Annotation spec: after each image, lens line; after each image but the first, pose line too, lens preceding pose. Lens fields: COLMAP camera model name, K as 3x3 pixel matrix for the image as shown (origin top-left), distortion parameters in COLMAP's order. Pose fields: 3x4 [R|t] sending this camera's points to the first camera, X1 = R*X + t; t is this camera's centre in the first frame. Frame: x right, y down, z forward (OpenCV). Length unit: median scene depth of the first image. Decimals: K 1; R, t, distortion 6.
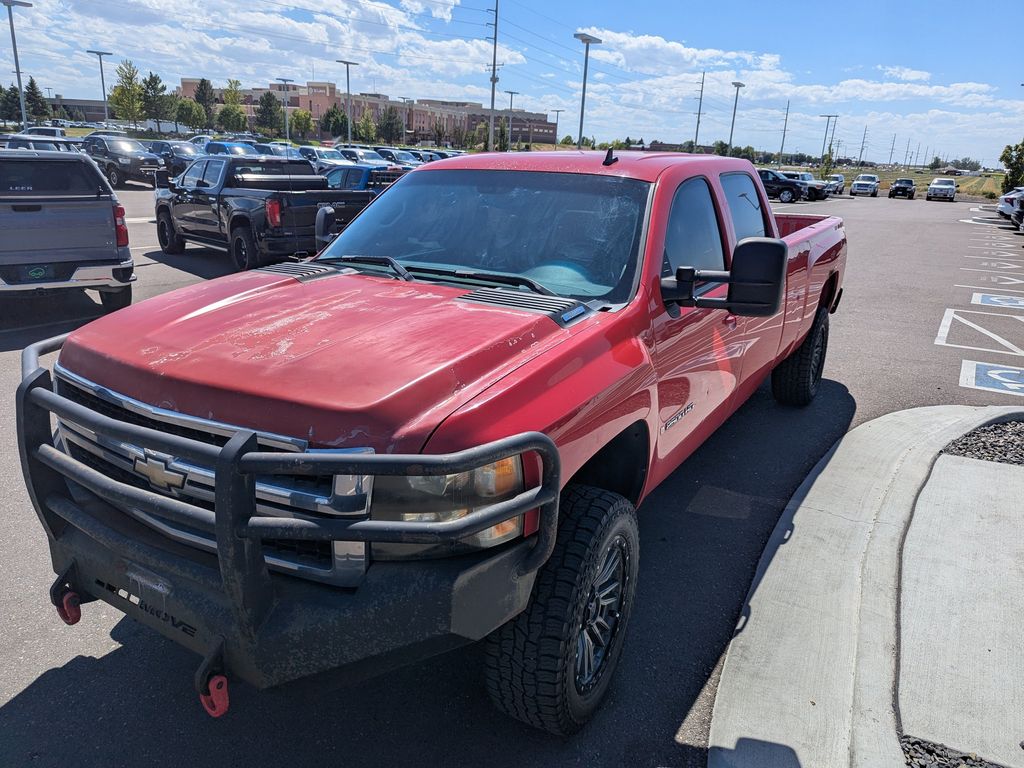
lens RADIAL K [[737.4, 0, 498.4], [0, 737.4, 378.8], [0, 0, 1]] dist [0.025622, -0.010769]
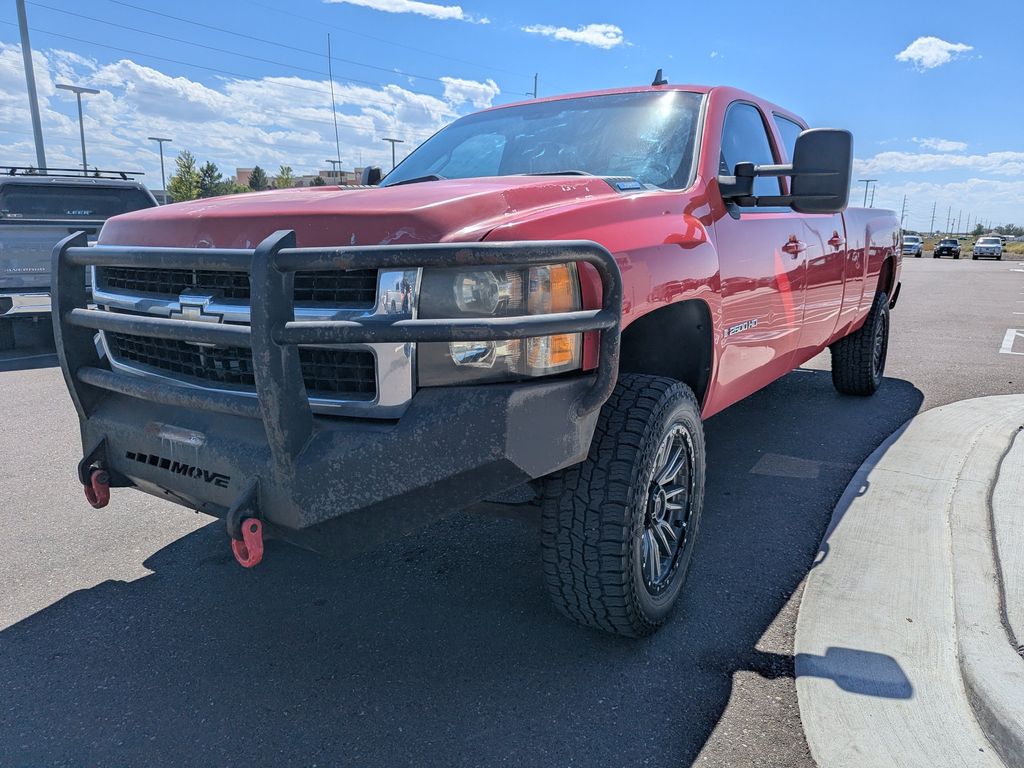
lens RADIAL K [[736.7, 0, 512.0], [0, 736.7, 384.0], [0, 0, 1]] dist [0.034946, -0.019416]
pose [[0.999053, -0.016569, -0.040222, -0.012401], [0.012750, 0.995545, -0.093418, 0.224943], [0.041591, 0.092817, 0.994814, 0.062746]]
